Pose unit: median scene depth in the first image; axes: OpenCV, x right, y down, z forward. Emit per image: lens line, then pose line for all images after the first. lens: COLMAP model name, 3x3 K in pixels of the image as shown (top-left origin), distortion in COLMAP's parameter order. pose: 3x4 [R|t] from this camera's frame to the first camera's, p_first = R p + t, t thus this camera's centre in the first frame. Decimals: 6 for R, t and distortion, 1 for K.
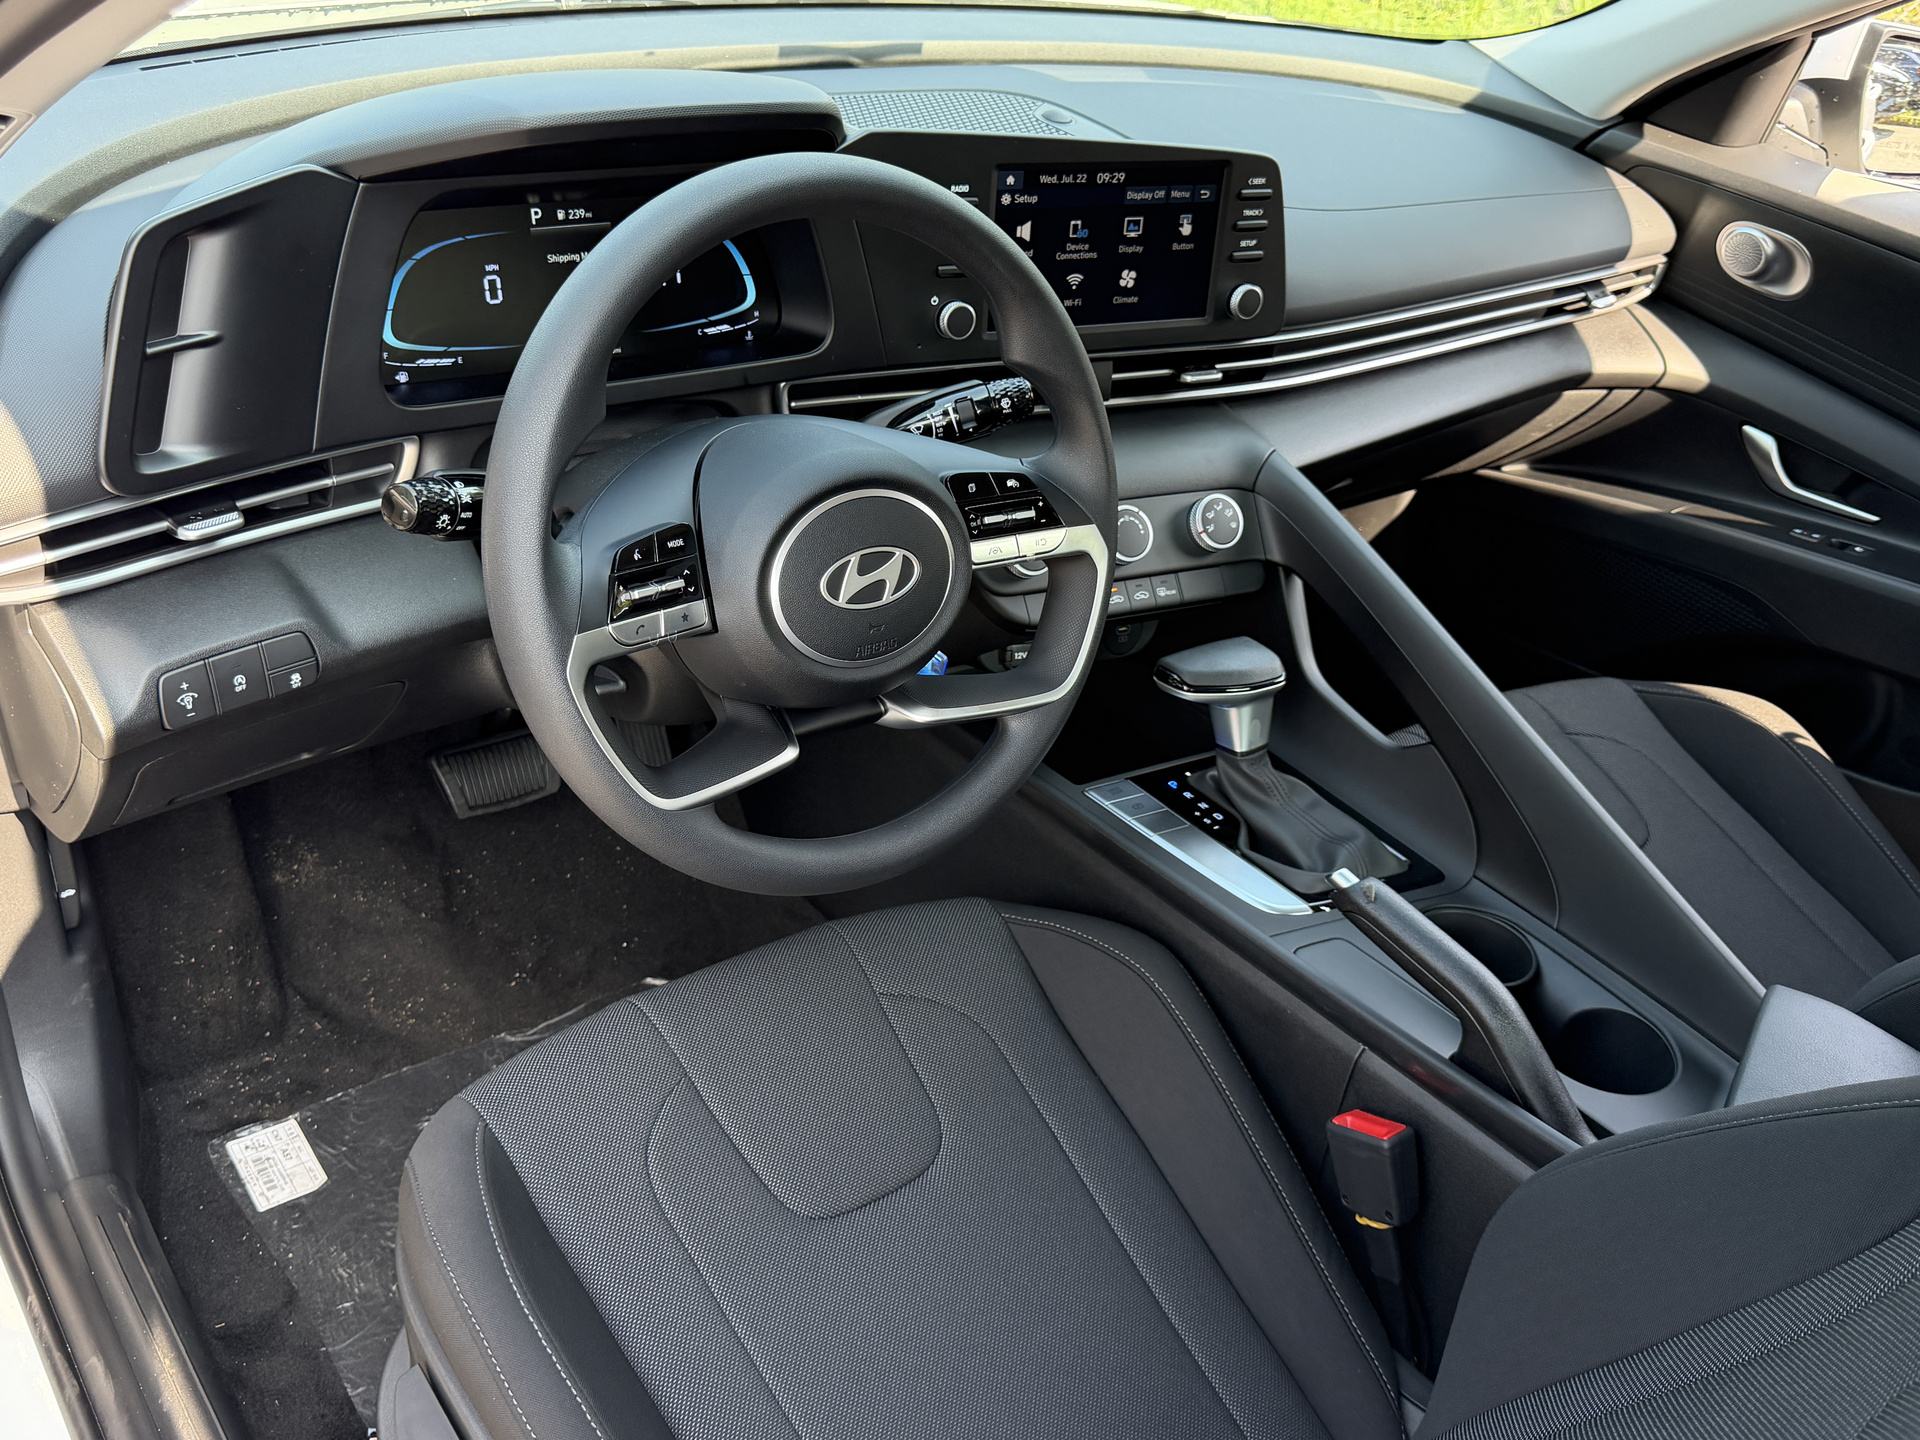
lens RADIAL K [[1716.4, 0, 965.3], [0, 1716.4, 727.2], [0, 0, 1]] dist [0.215295, -0.513519]
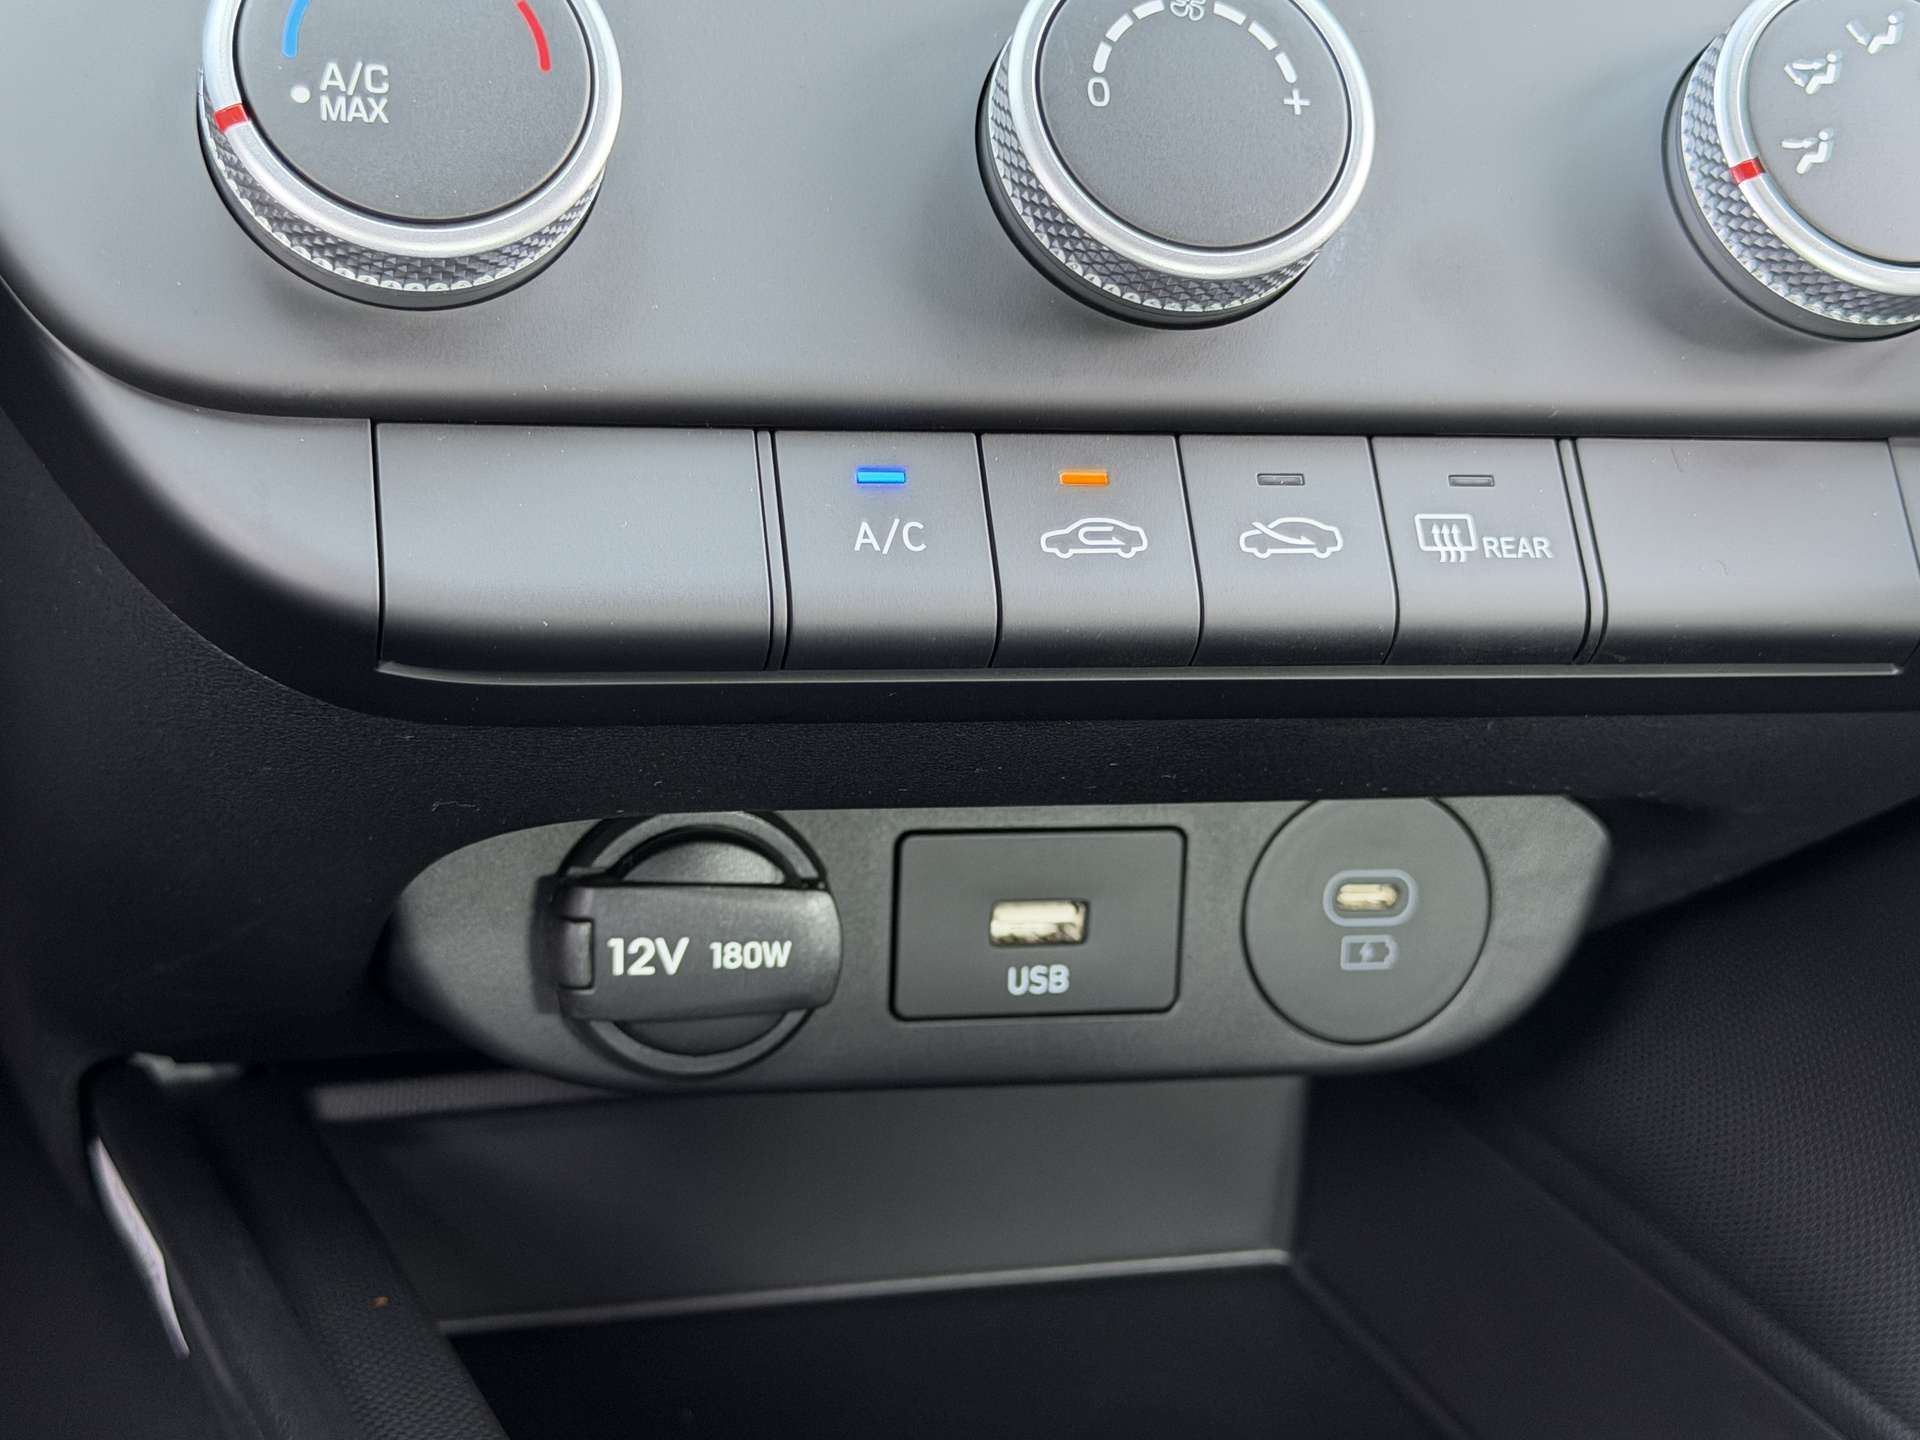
lens RADIAL K [[3178.3, 0, 960.0], [0, 3178.3, 720.0], [0, 0, 1]] dist [0.147540, -0.318143]
pose [[0.966819, 0.034698, -0.253094, 0.149081], [-0.093360, 0.970193, -0.223628, 0.002390], [0.237790, 0.239837, 0.941241, 0.762239]]
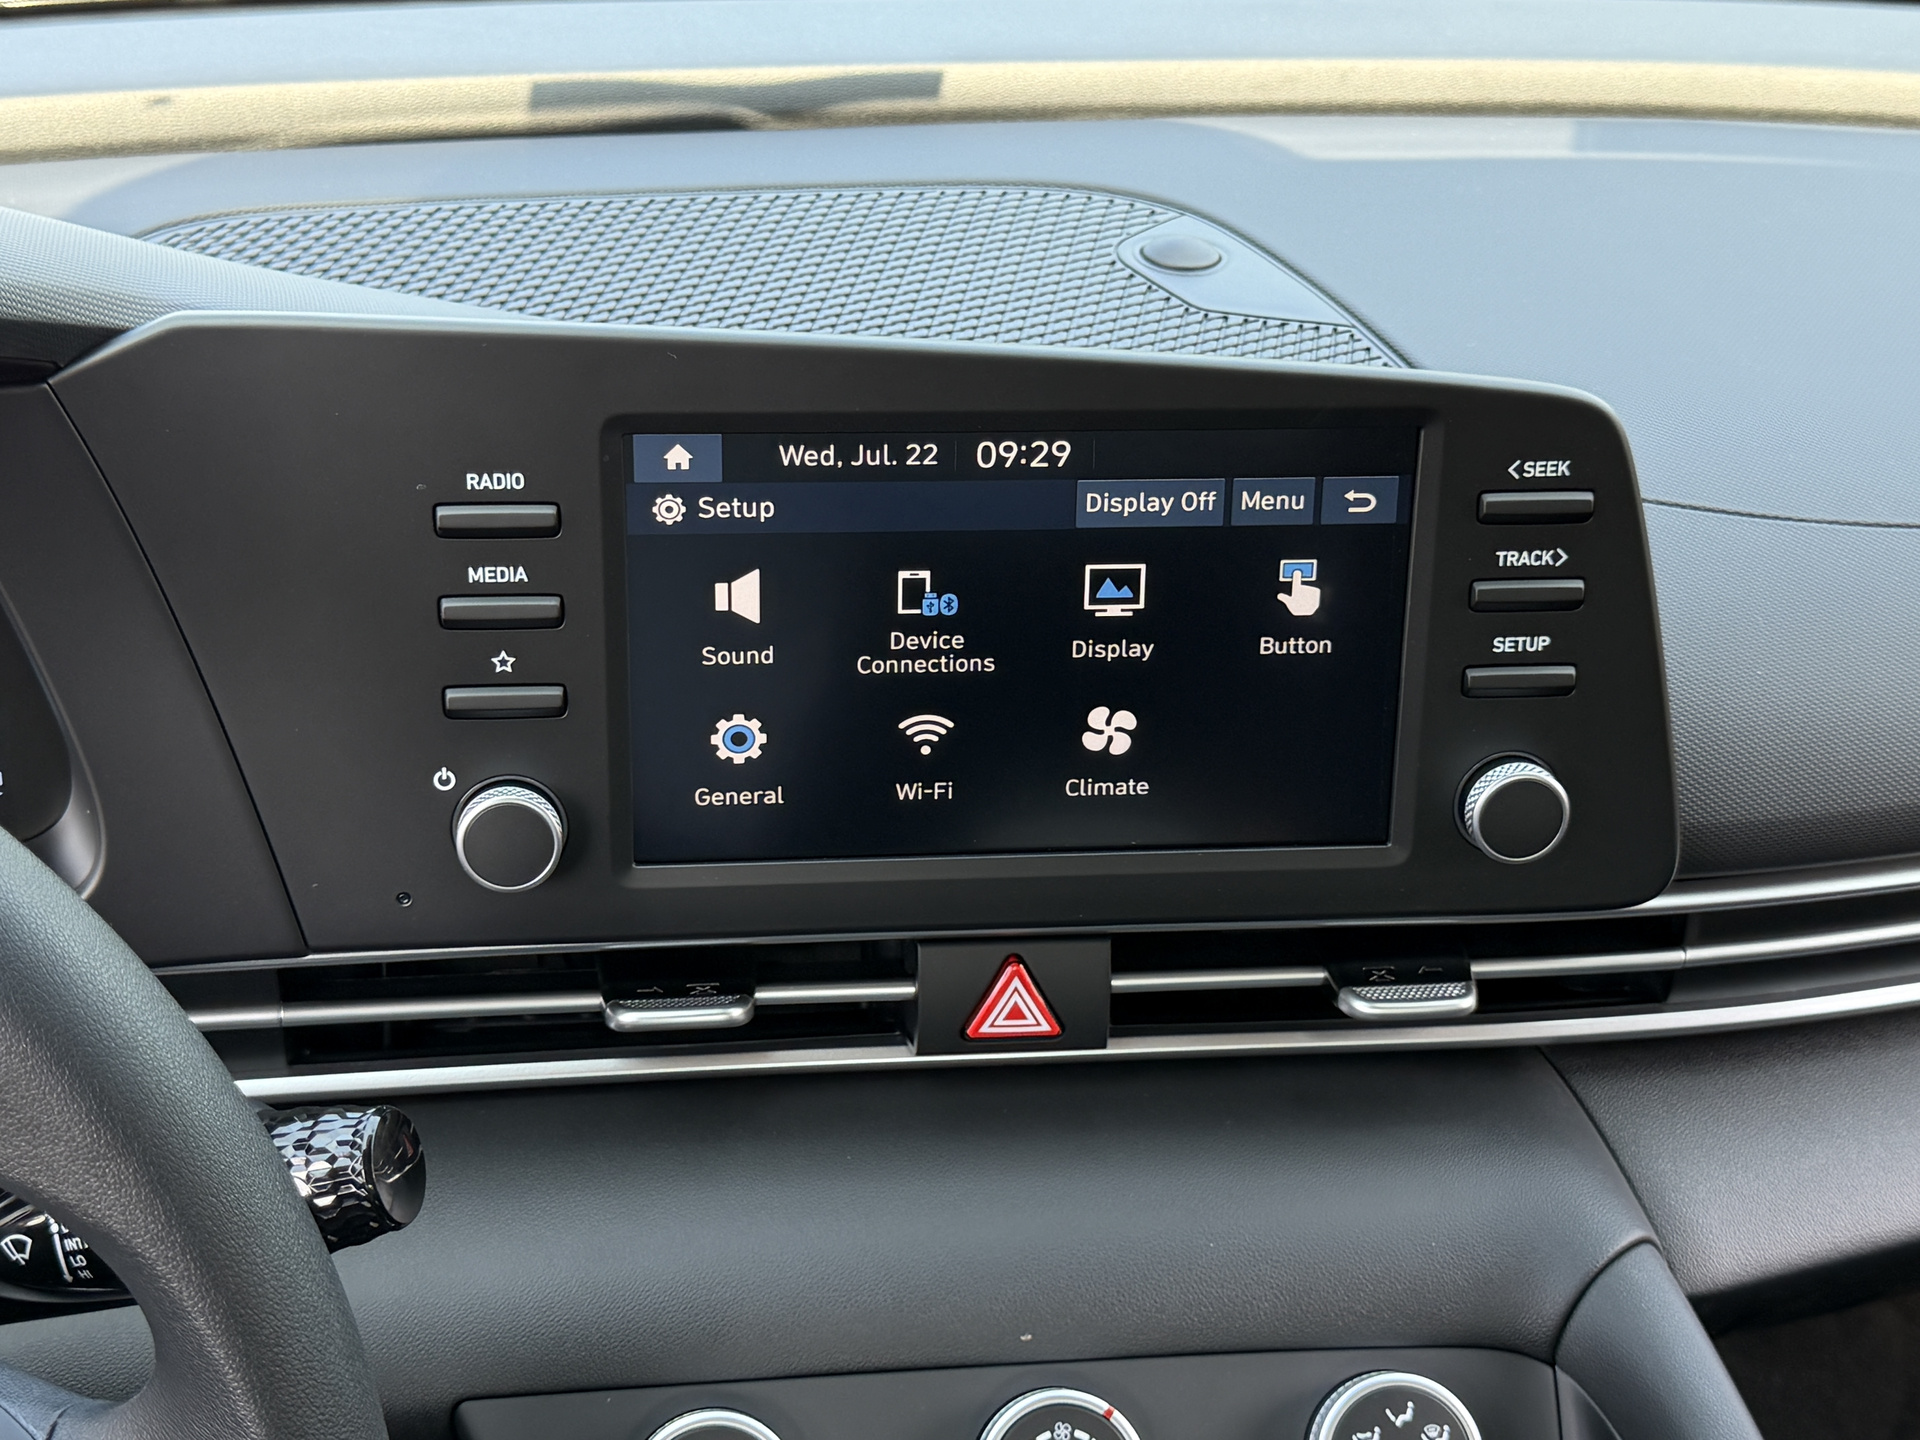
lens RADIAL K [[2712.8, 0, 954.4], [0, 2712.8, 728.9], [0, 0, 1]] dist [0.137265, -0.166107]
pose [[0.929380, 0.077235, -0.360953, 0.255729], [-0.123703, 0.986487, -0.107425, -0.197799], [0.347778, 0.144490, 0.926376, 0.500535]]
